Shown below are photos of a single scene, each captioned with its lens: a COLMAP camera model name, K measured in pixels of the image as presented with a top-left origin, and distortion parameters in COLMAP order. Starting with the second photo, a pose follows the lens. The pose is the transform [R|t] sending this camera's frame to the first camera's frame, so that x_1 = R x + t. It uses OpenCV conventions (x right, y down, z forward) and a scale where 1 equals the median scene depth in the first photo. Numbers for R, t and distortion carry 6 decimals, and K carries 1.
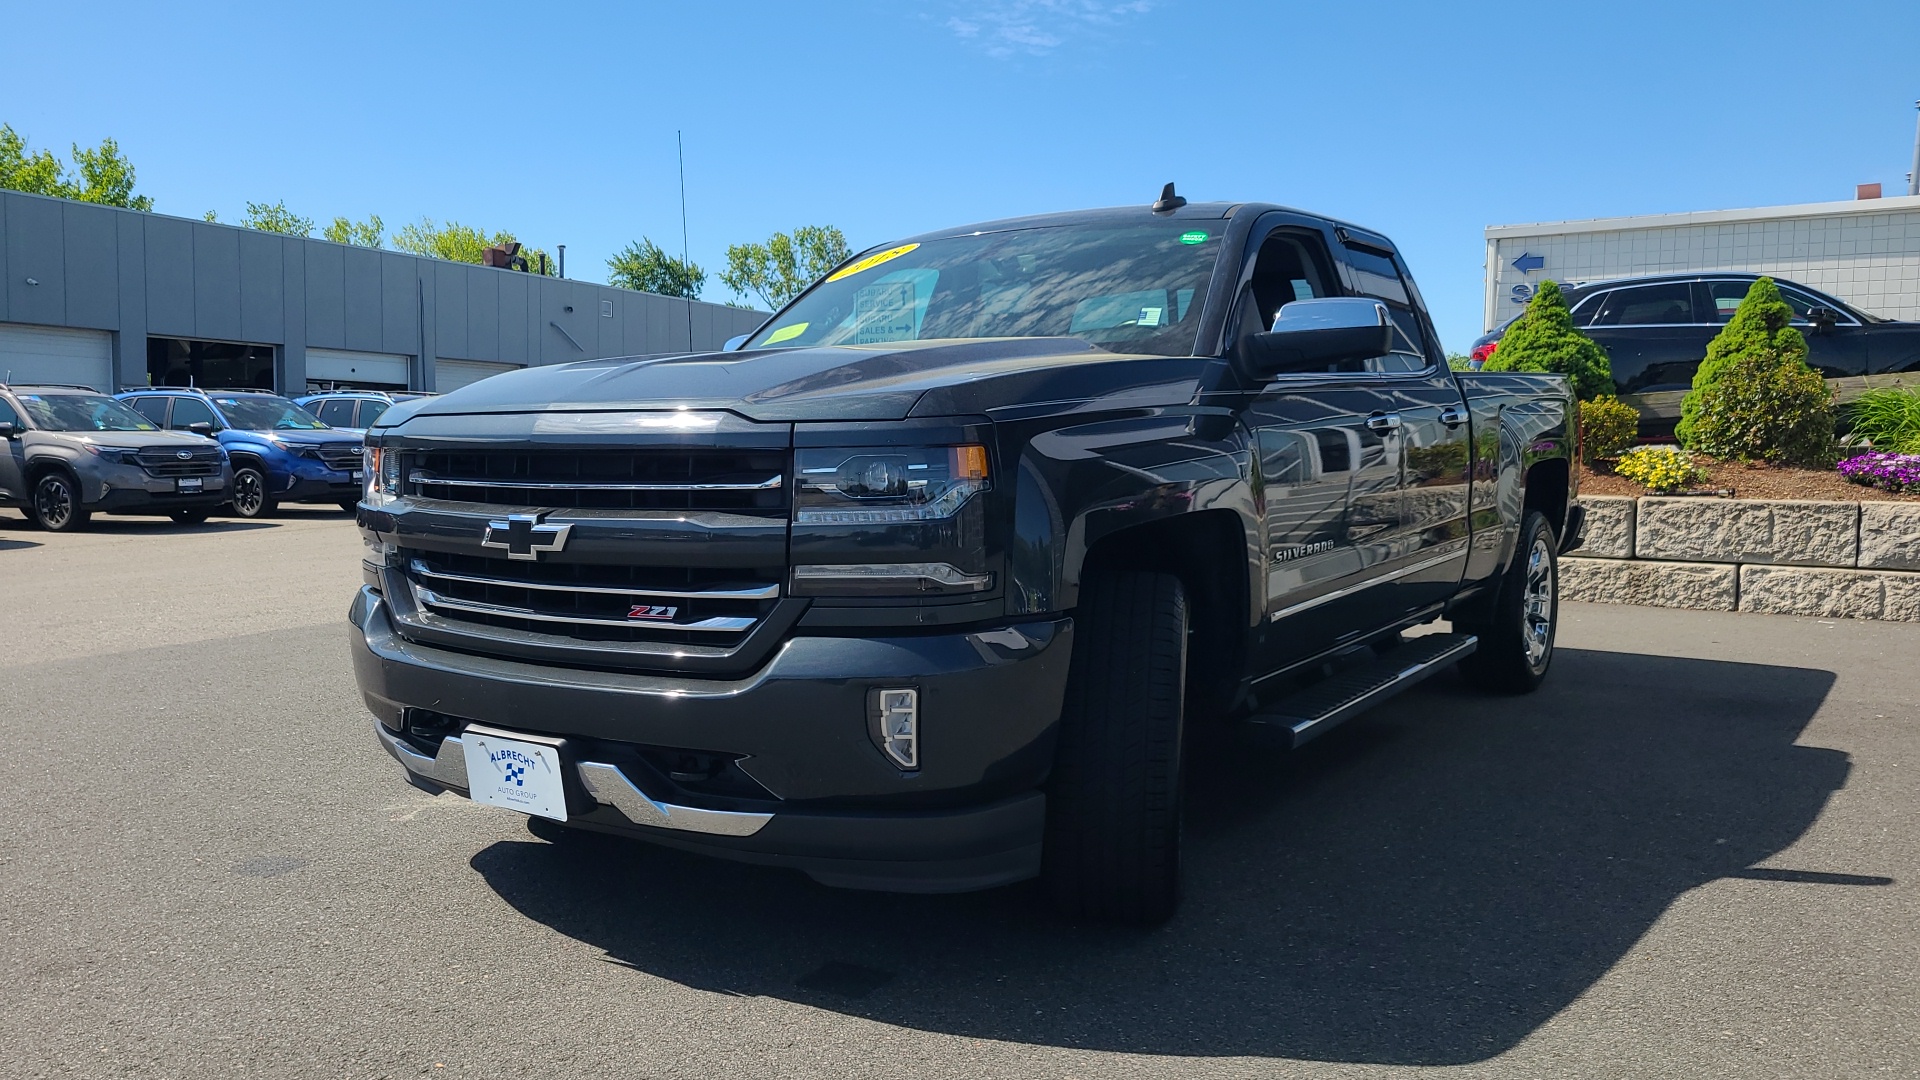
lens RADIAL K [[1400.6, 0, 961.5], [0, 1400.6, 606.3], [0, 0, 1]] dist [0.041553, 0.000473]
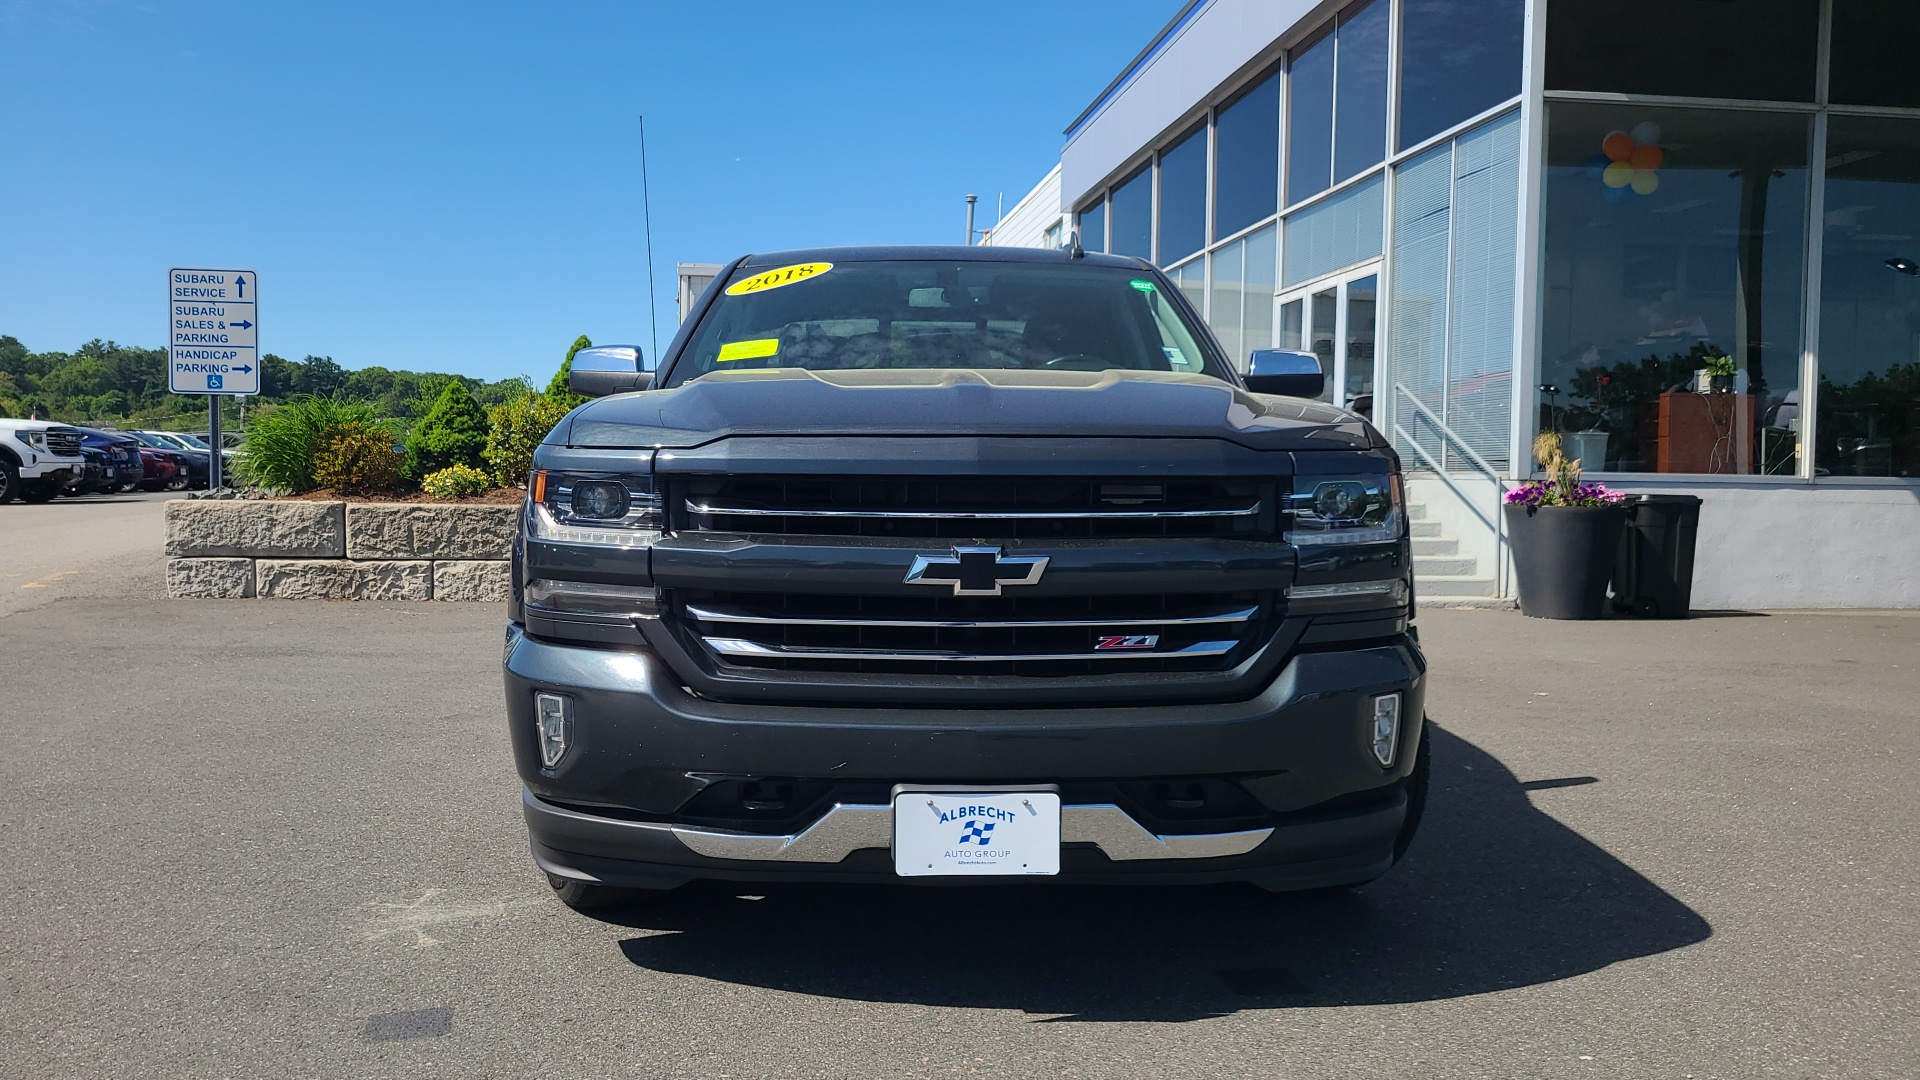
lens RADIAL K [[1433.7, 0, 944.8], [0, 1433.7, 525.4], [0, 0, 1]] dist [0.026462, -0.004442]
pose [[0.815323, -0.021732, 0.578598, -0.581478], [0.059372, 0.997166, -0.046210, -0.024767], [-0.575954, 0.072029, 0.814302, 0.162691]]
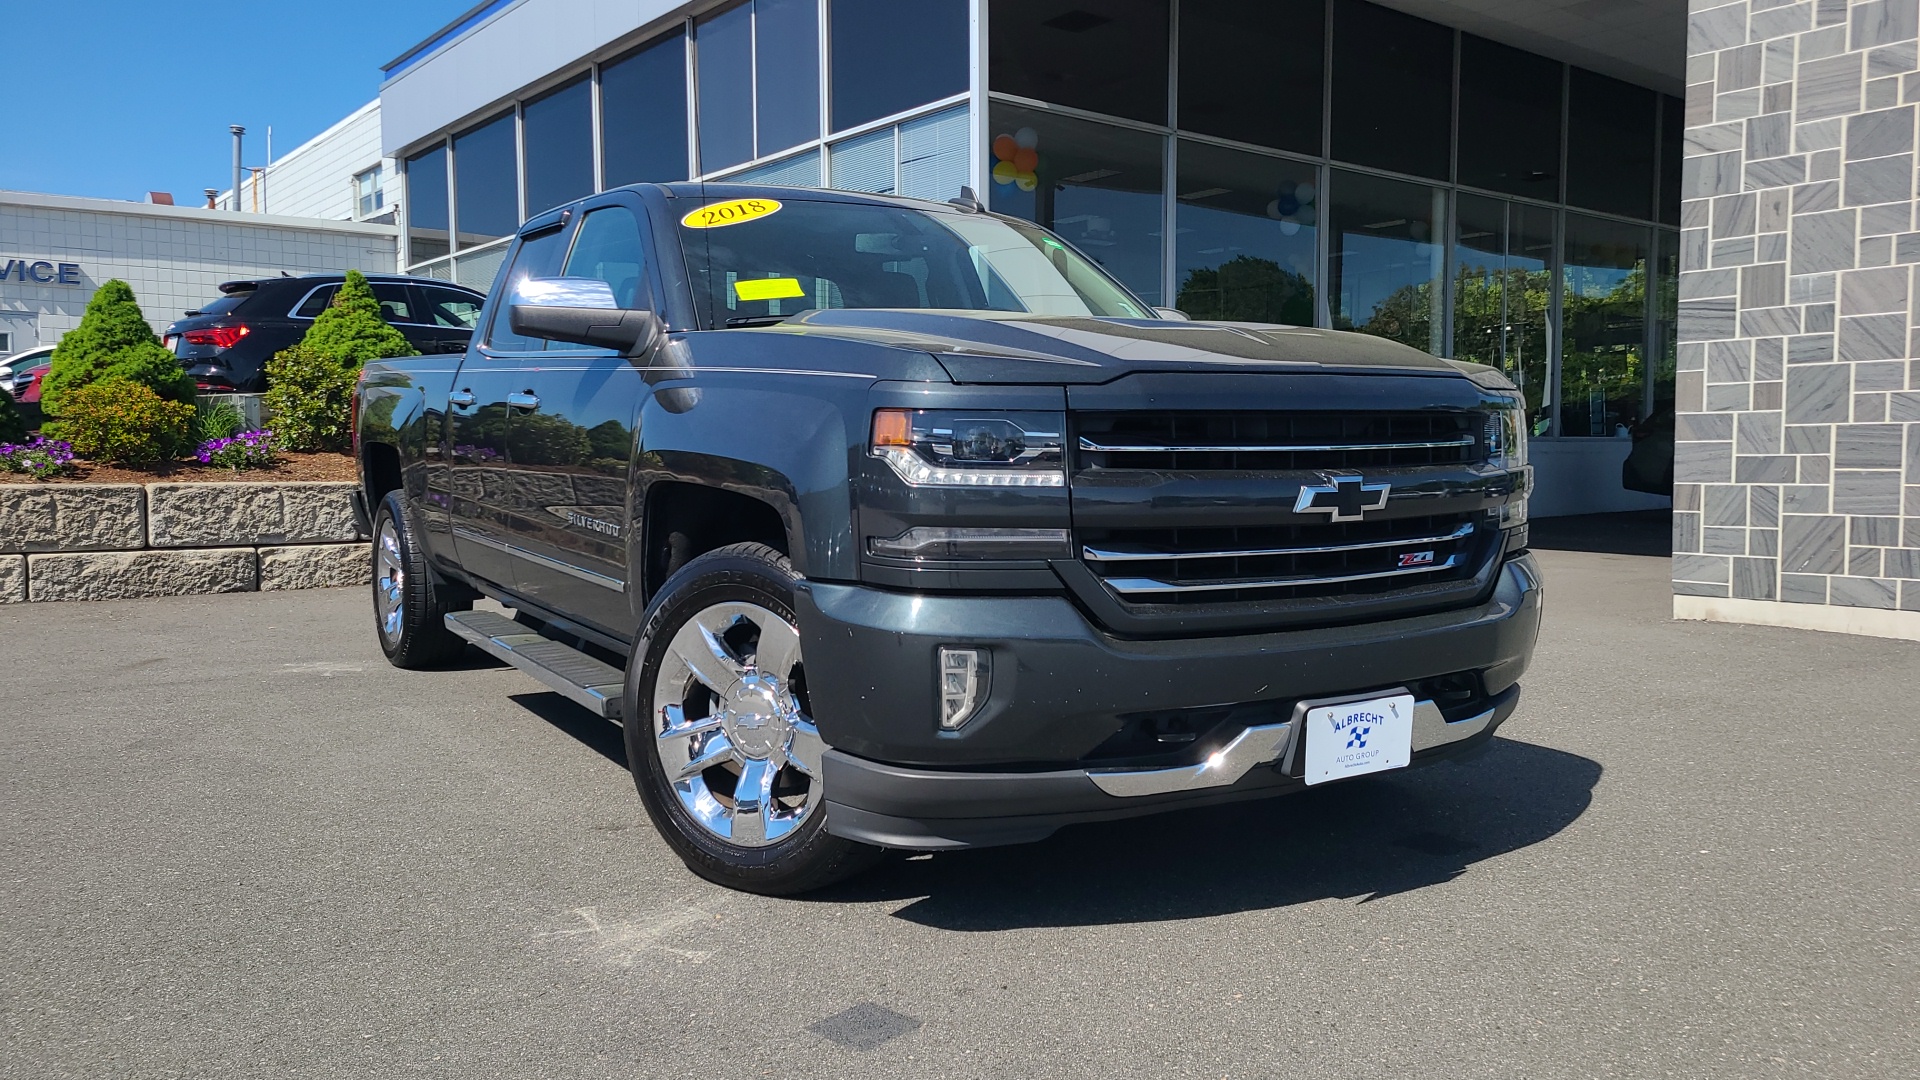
lens RADIAL K [[1423.4, 0, 960.0], [0, 1423.4, 540.0], [0, 0, 1]] dist [0.044027, -0.007058]
pose [[0.407370, -0.069717, 0.910598, -0.901024], [0.105176, 0.994029, 0.029053, -0.052513], [-0.907187, 0.083937, 0.412270, 0.554787]]
